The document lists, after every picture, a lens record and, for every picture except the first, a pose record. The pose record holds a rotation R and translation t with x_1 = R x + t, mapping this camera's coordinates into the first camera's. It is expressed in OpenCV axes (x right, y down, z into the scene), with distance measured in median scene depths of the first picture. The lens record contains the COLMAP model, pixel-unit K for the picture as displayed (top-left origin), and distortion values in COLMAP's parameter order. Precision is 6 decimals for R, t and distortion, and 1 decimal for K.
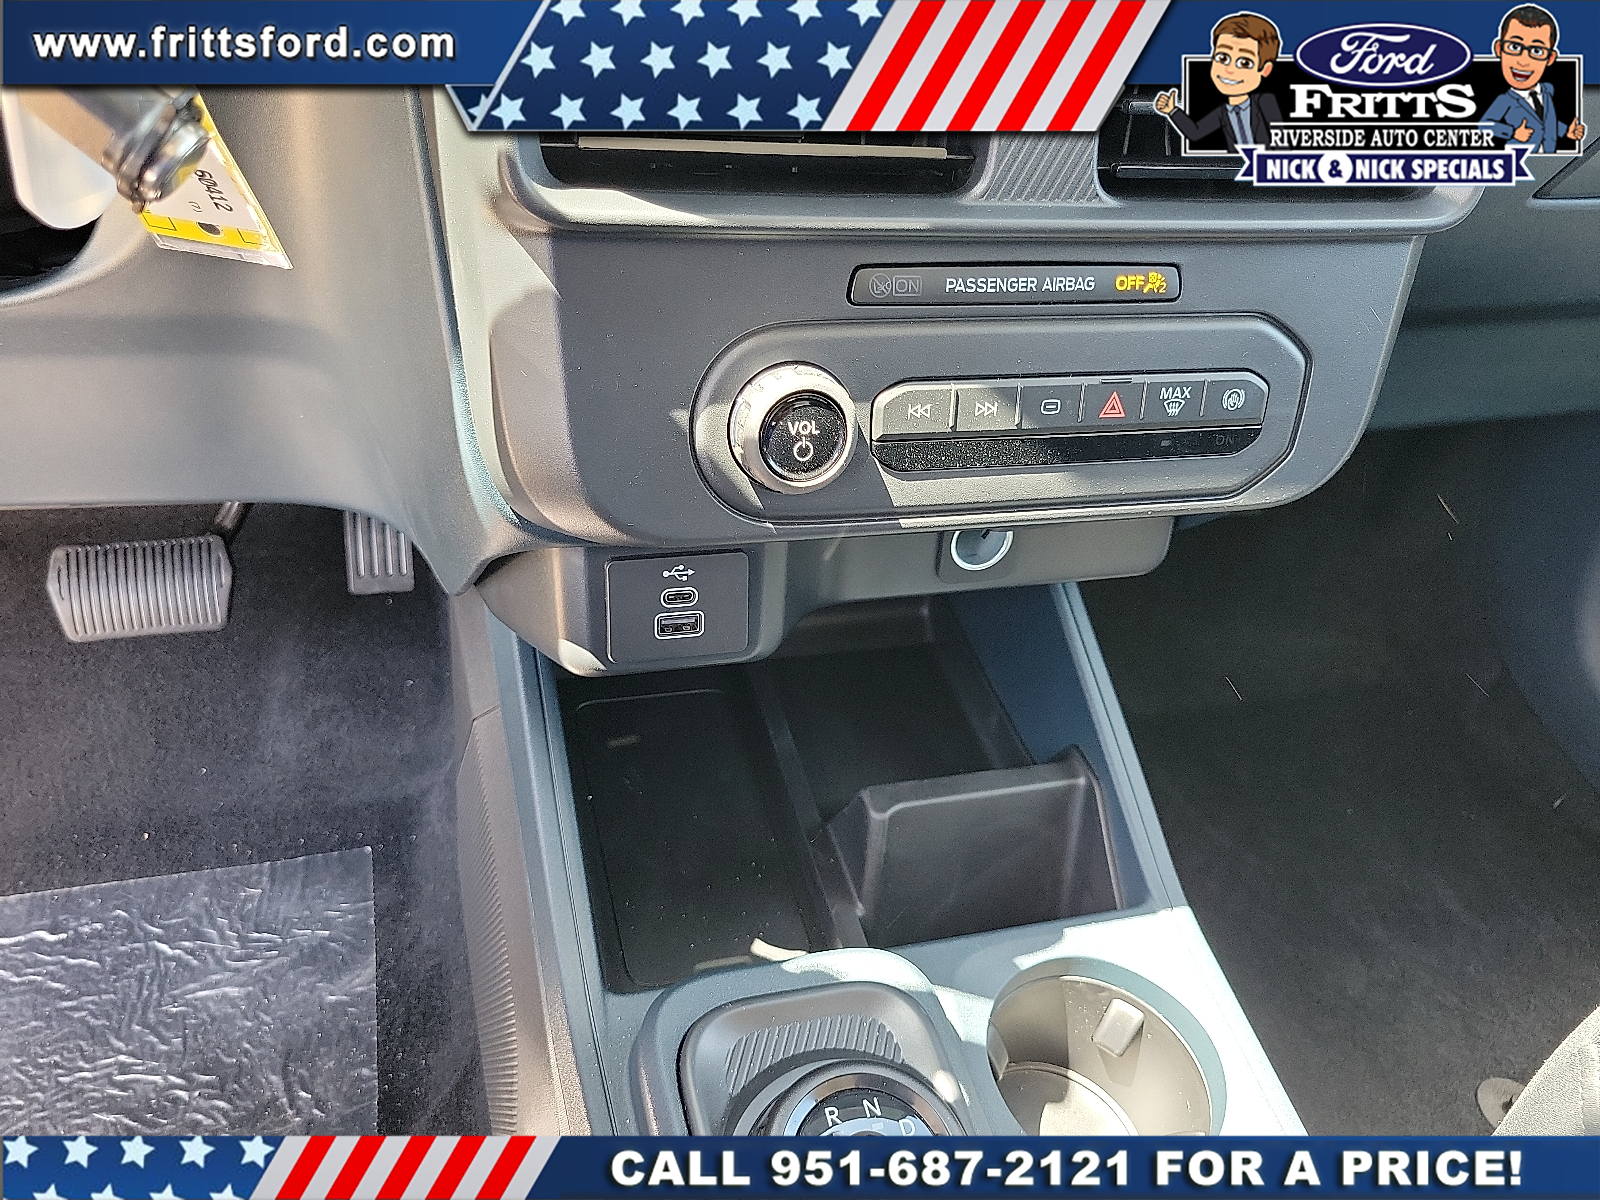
lens RADIAL K [[1233.9, 0, 794.9], [0, 1233.9, 597.1], [0, 0, 1]] dist [0.026560, 0.000178]
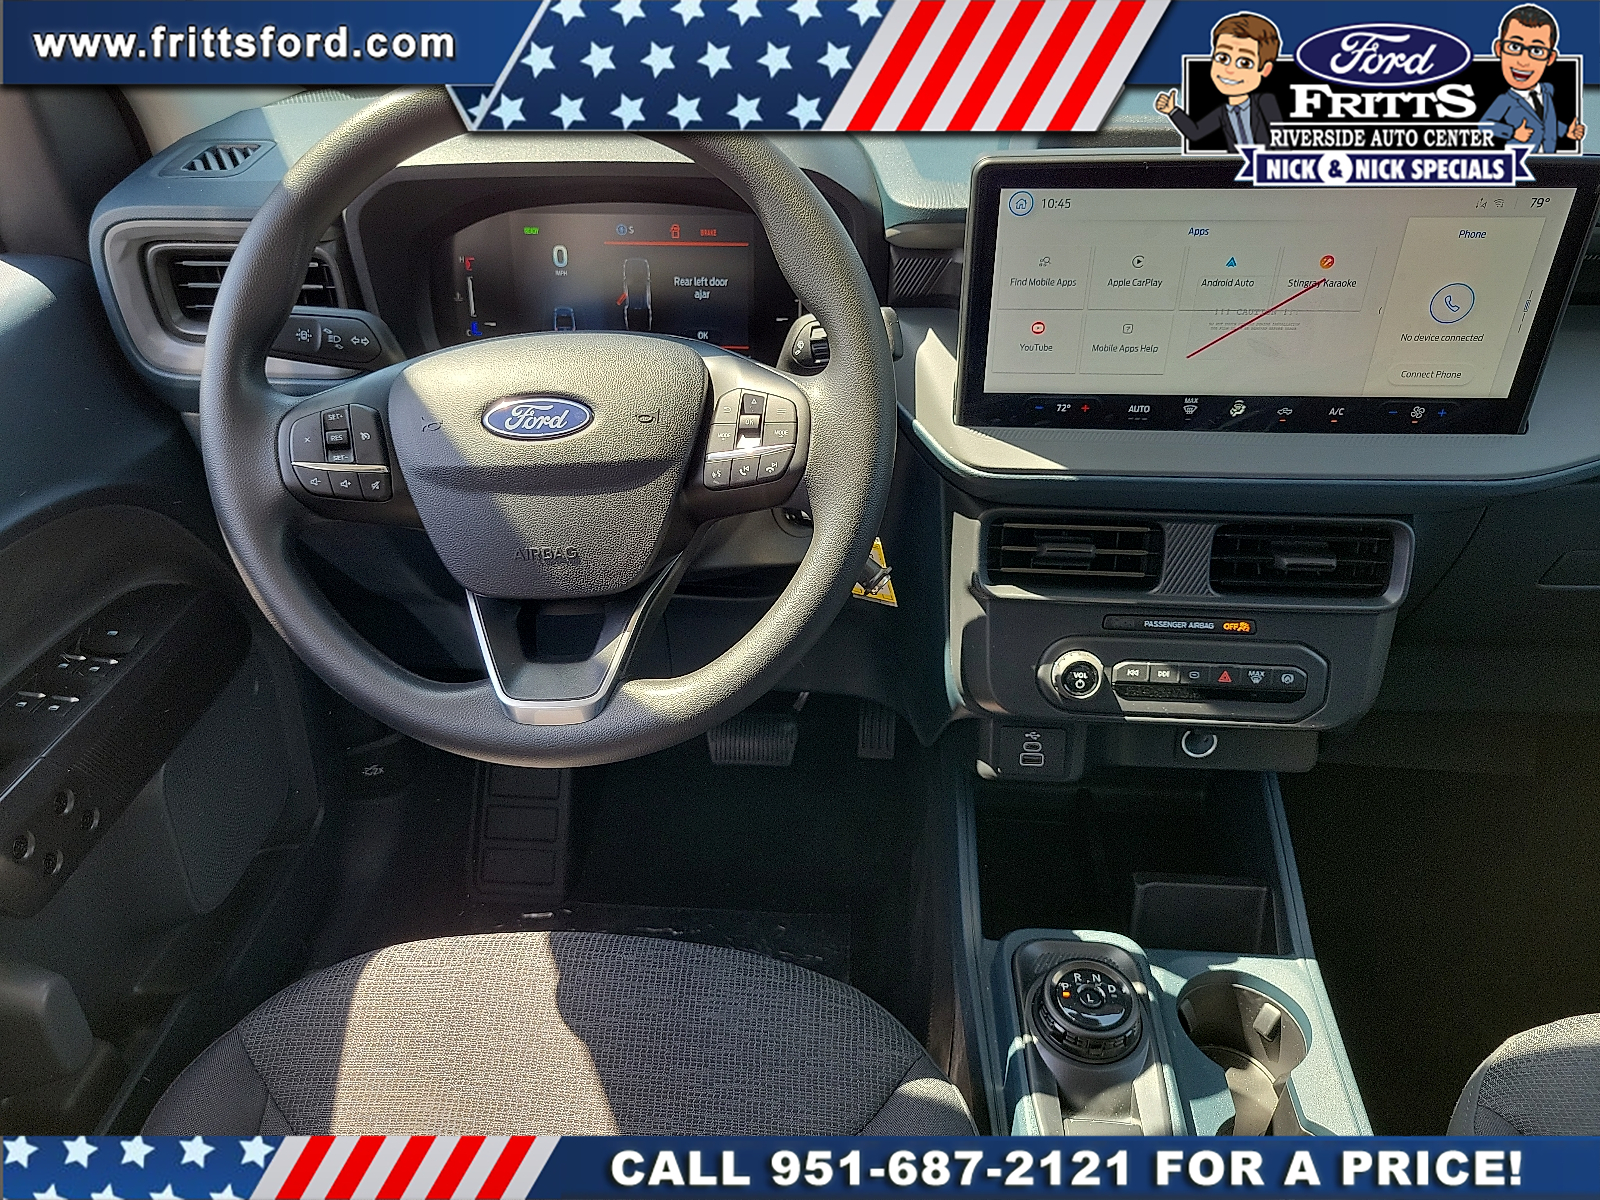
lens RADIAL K [[1205.6, 0, 770.2], [0, 1205.6, 607.9], [0, 0, 1]] dist [0.023867, 0.003911]
pose [[0.929109, 0.056794, -0.365419, 0.216495], [-0.121881, 0.979955, -0.157588, 0.136609], [0.349145, 0.190954, 0.917407, -1.064597]]
